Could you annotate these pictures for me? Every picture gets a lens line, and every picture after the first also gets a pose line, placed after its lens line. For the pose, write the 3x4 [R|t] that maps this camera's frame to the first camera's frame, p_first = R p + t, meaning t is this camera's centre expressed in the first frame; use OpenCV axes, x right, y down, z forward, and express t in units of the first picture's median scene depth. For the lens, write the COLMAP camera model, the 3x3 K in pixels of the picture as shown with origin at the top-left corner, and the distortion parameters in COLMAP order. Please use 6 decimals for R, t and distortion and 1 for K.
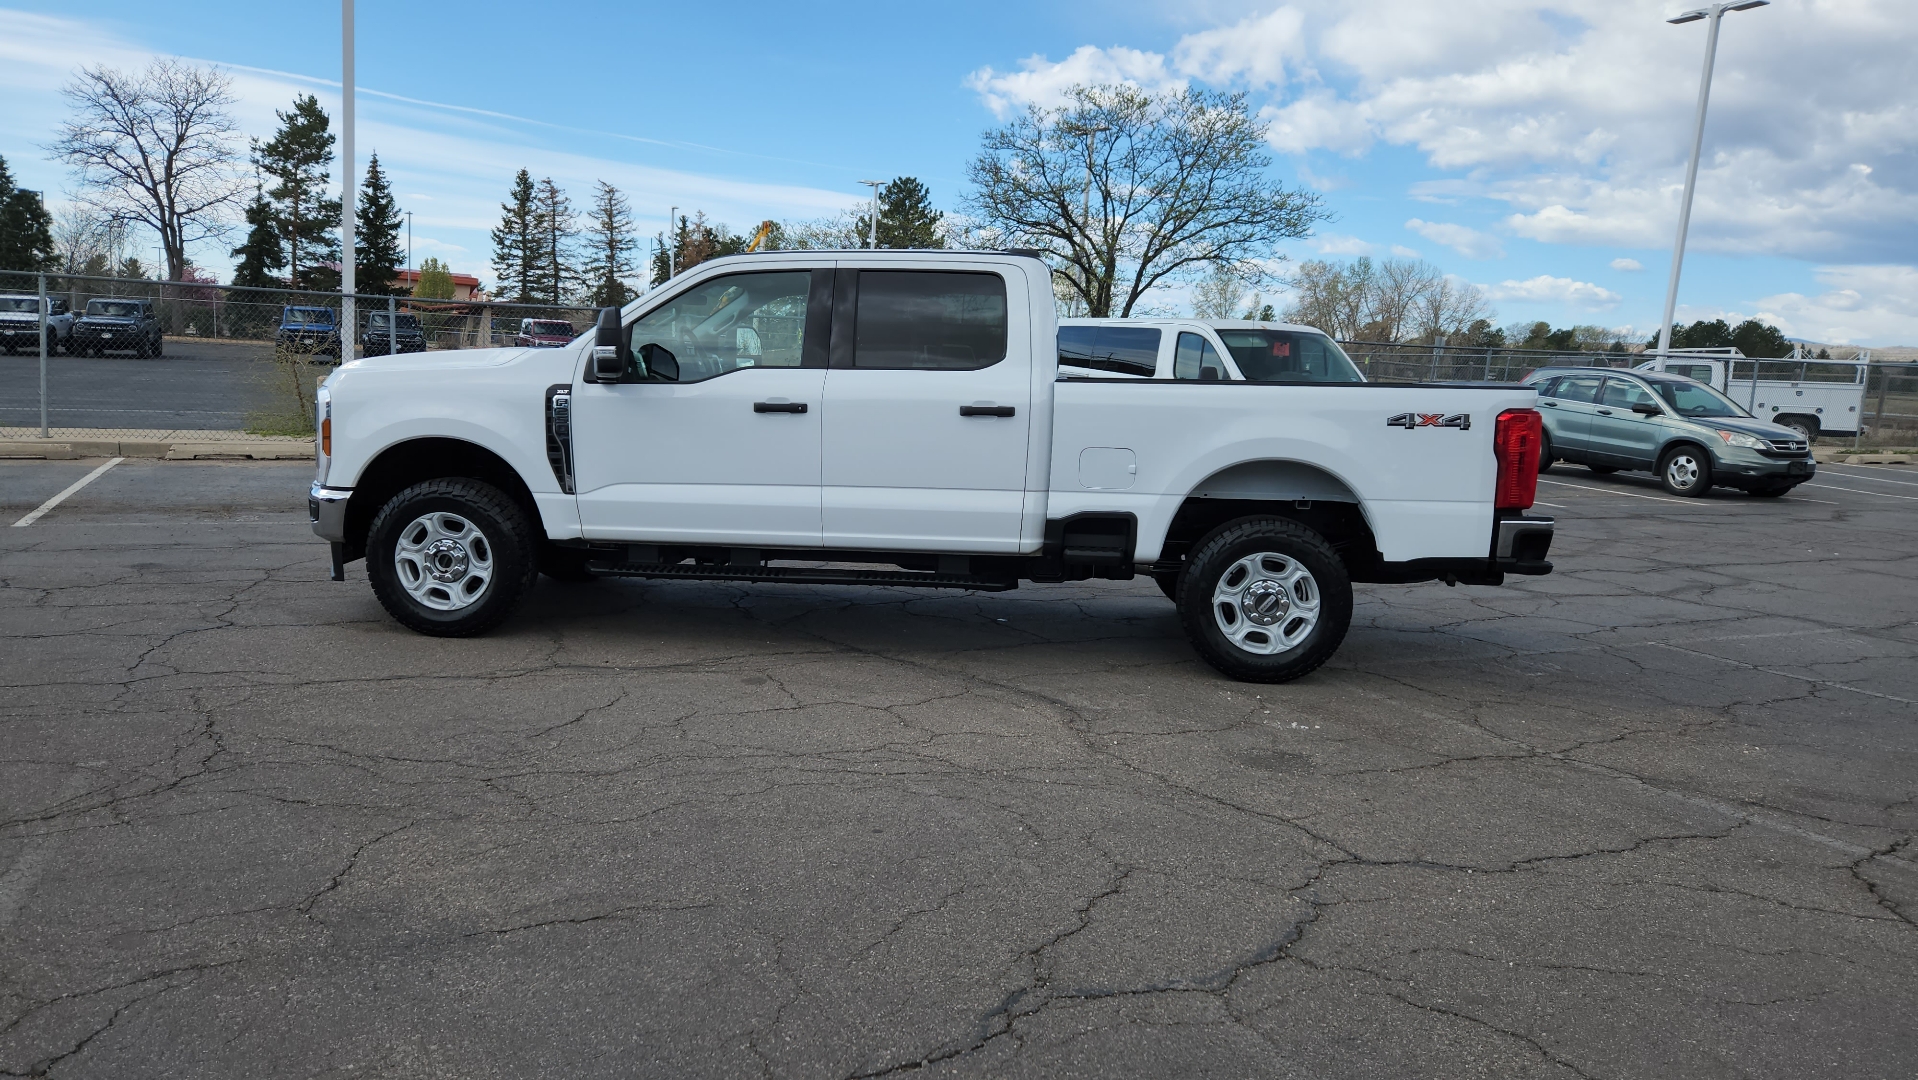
lens RADIAL K [[1277.9, 0, 927.5], [0, 1277.9, 531.1], [0, 0, 1]] dist [0.077516, -0.064485]
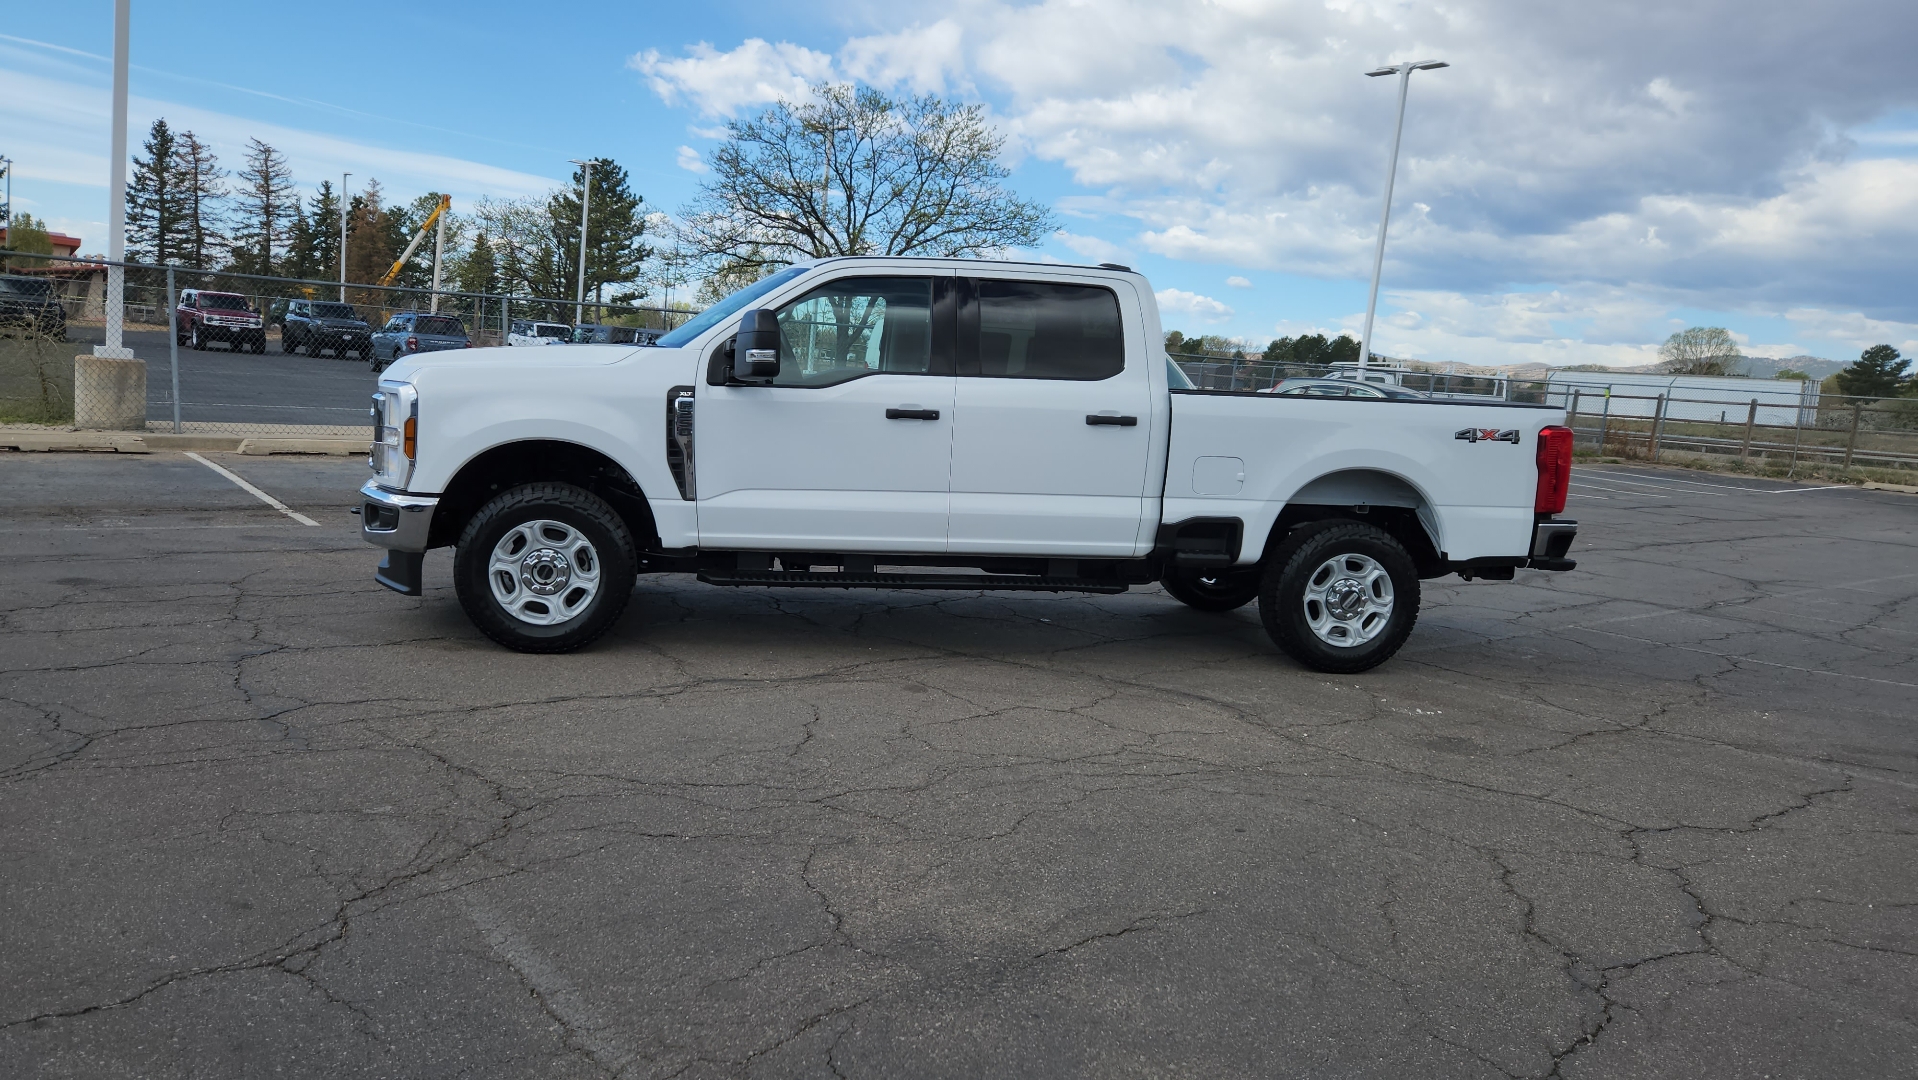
lens RADIAL K [[1276.9, 0, 926.5], [0, 1276.9, 519.4], [0, 0, 1]] dist [0.071557, -0.053063]
pose [[0.967903, -0.004820, 0.251280, -0.332030], [0.005506, 0.999983, -0.002026, -0.011292], [-0.251265, 0.003345, 0.967912, 0.029215]]
